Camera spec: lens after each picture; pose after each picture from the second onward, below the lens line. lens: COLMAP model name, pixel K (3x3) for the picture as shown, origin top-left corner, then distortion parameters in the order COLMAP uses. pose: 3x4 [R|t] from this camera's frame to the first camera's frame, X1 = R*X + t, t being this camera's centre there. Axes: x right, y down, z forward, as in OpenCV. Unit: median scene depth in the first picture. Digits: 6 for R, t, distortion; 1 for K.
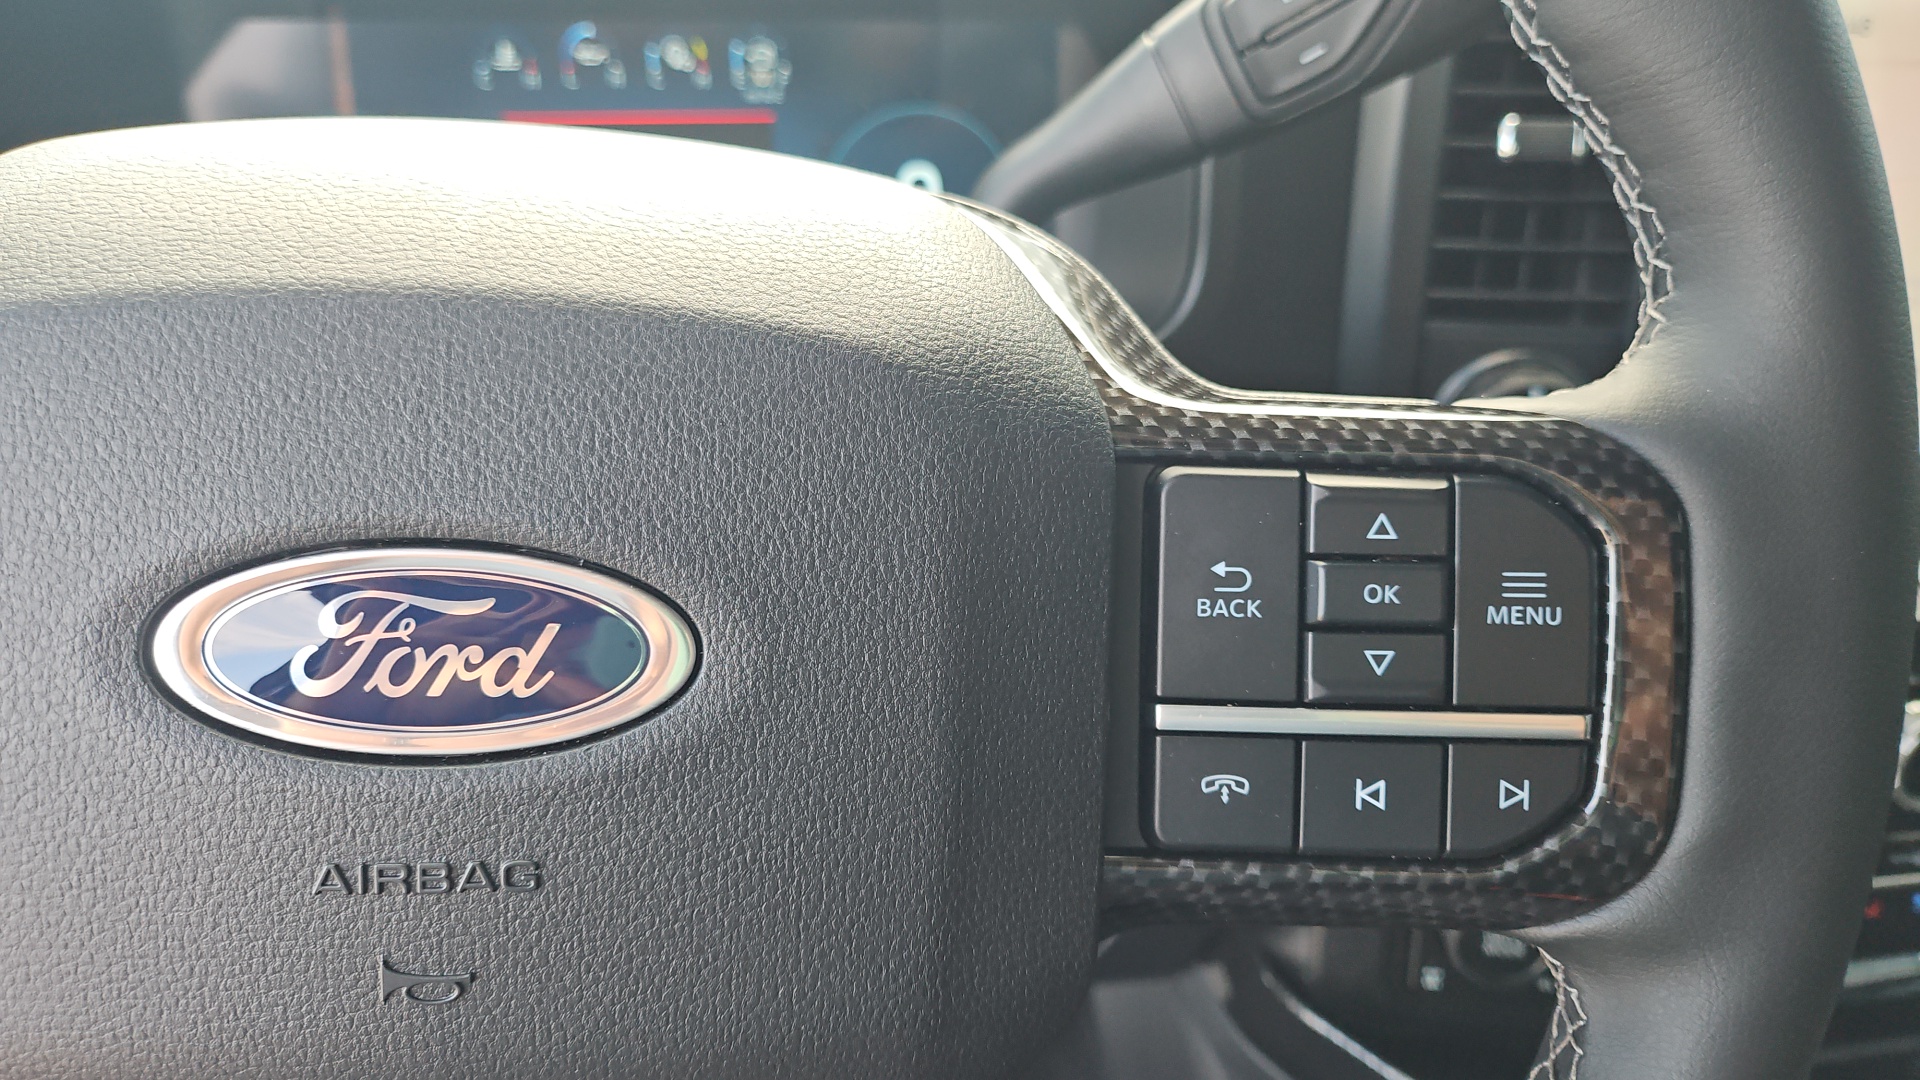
lens RADIAL K [[1387.1, 0, 960.0], [0, 1387.1, 540.0], [0, 0, 1]] dist [0.007683, -0.001357]
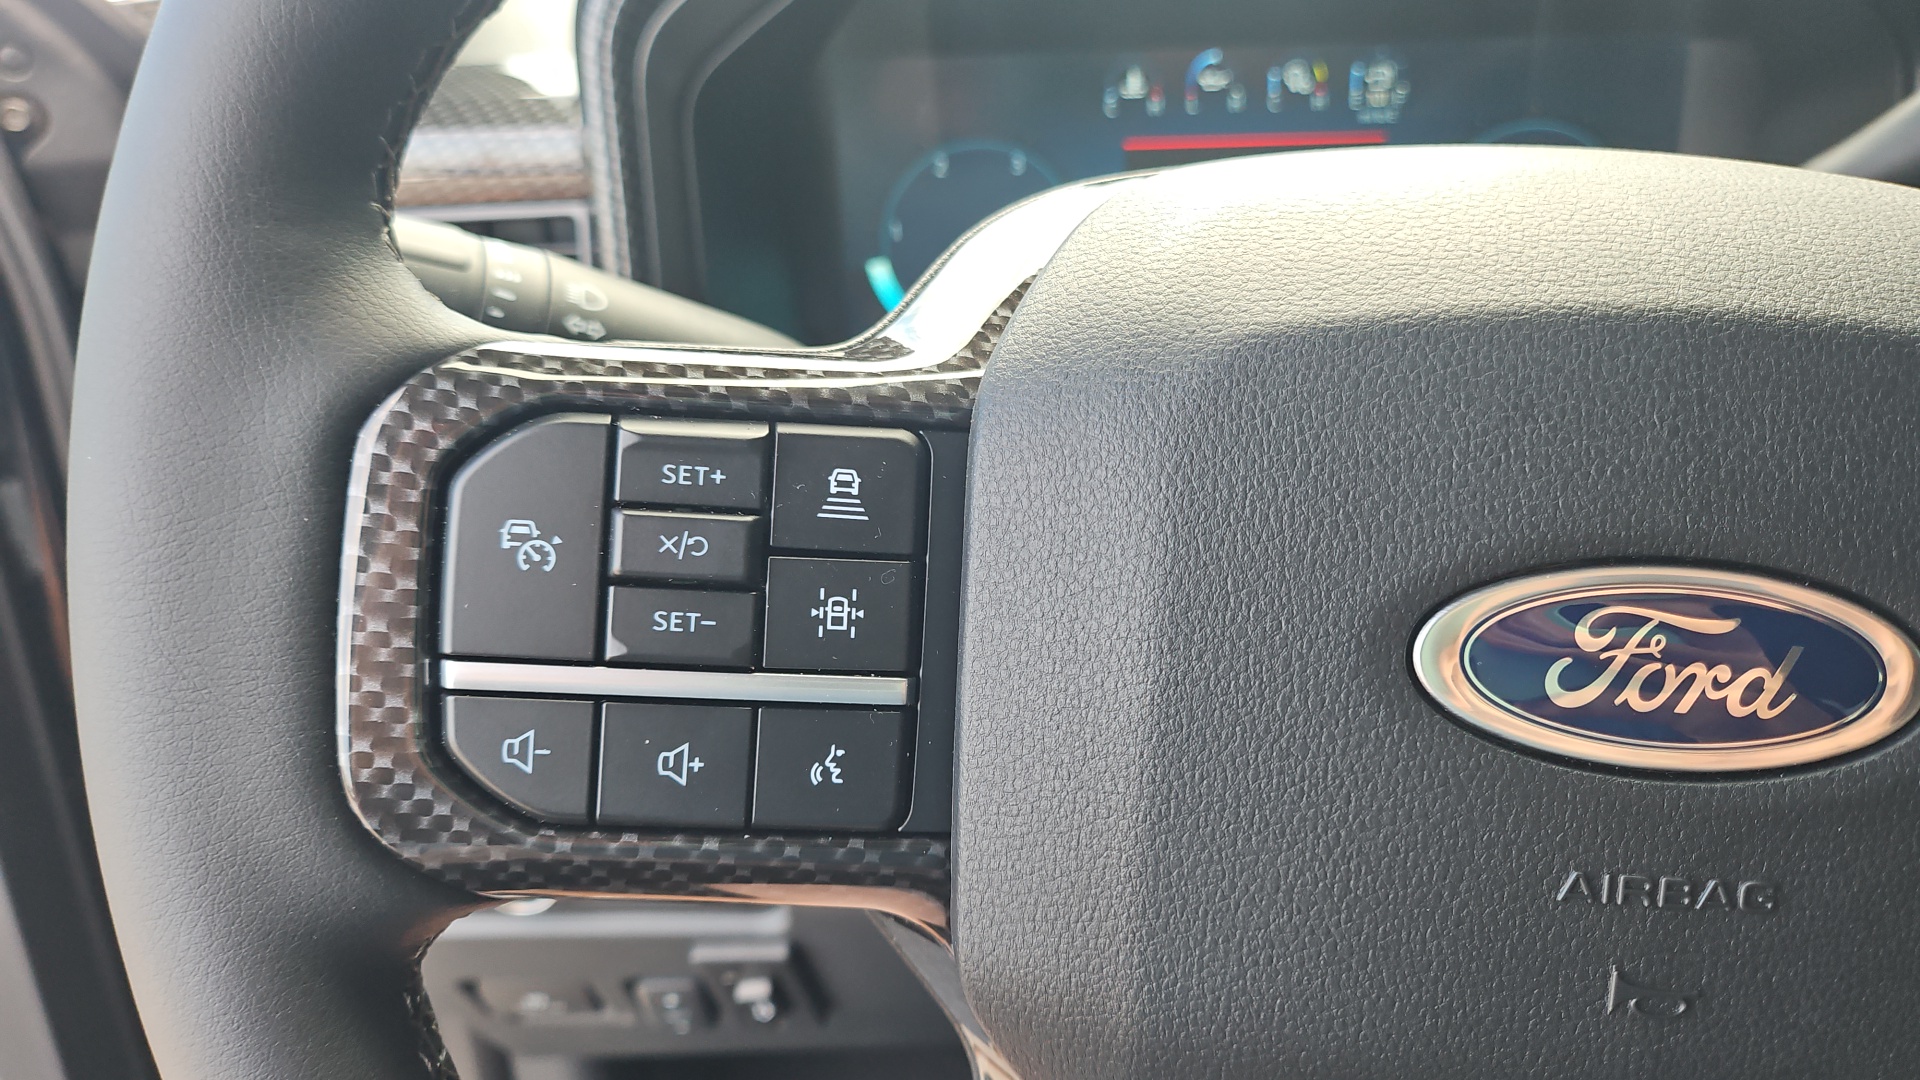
lens RADIAL K [[1374.4, 0, 965.3], [0, 1374.4, 512.1], [0, 0, 1]] dist [-0.007303, -0.006882]
pose [[0.983132, 0.026850, -0.180916, -0.706859], [-0.031828, 0.999189, -0.024669, 0.007496], [0.180107, 0.030011, 0.983189, -0.078740]]
